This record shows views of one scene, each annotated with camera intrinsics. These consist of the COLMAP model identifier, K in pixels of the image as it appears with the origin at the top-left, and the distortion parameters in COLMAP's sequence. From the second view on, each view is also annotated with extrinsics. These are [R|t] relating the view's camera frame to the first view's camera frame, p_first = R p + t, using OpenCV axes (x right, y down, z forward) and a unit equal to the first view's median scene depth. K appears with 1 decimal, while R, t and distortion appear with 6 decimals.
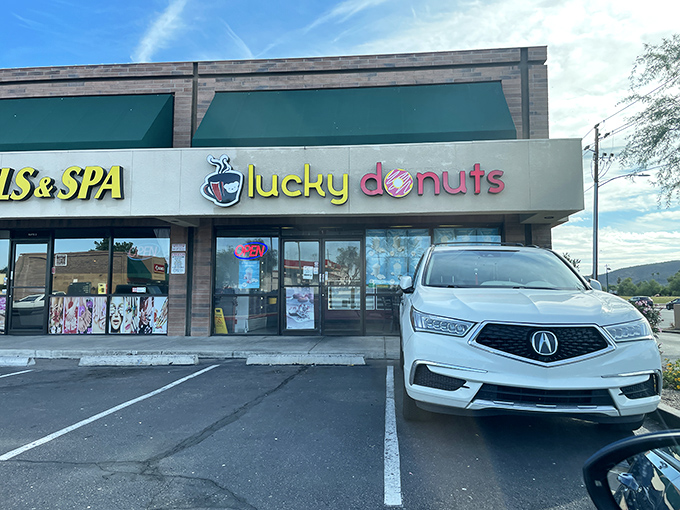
lens RADIAL K [[525.7, 0, 340.1], [0, 525.7, 253.8], [0, 0, 1]] dist [-0.006885, -0.008917]
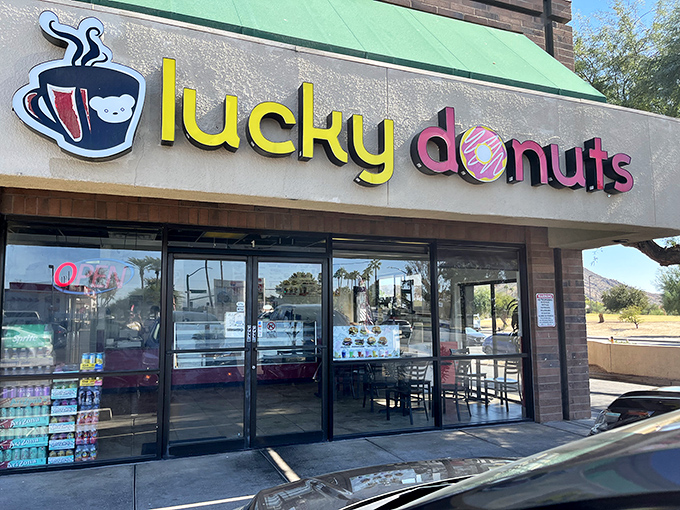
lens RADIAL K [[525.7, 0, 340.4], [0, 525.7, 256.6], [0, 0, 1]] dist [-0.006885, -0.008917]
pose [[0.879624, 0.041423, 0.473863, -0.237657], [-0.025002, 0.998850, -0.040905, -0.012136], [-0.475012, 0.024134, 0.879648, 0.608219]]
